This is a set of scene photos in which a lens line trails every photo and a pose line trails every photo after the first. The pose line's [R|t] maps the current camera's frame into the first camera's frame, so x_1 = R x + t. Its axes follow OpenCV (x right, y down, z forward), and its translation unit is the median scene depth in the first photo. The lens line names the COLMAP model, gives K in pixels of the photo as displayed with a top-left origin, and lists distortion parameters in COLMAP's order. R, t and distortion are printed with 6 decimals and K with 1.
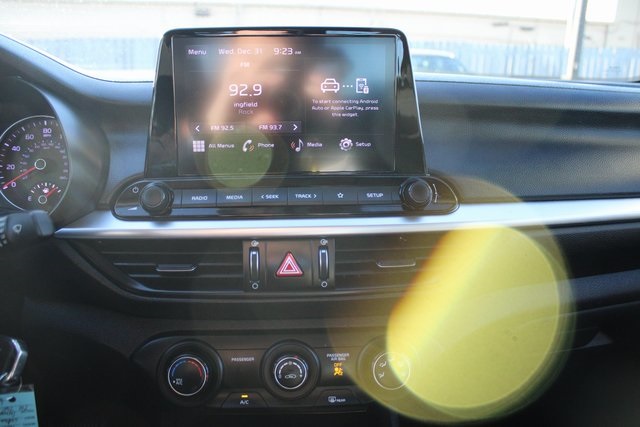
lens RADIAL K [[619.4, 0, 320.0], [0, 619.4, 213.5], [0, 0, 1]] dist [-0.232520, 0.304272]
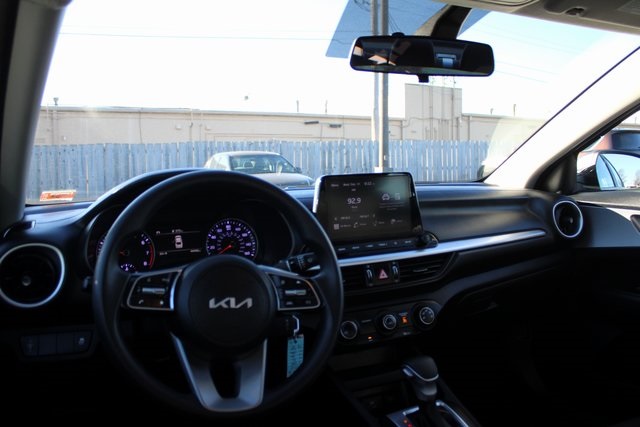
lens RADIAL K [[871.1, 0, 320.0], [0, 871.1, 213.5], [0, 0, 1]] dist [-0.246242, -0.002324]
pose [[0.907604, -0.068736, 0.414161, -0.393040], [0.132348, 0.983049, -0.126881, 0.059434], [-0.398420, 0.169971, 0.901317, -0.461467]]
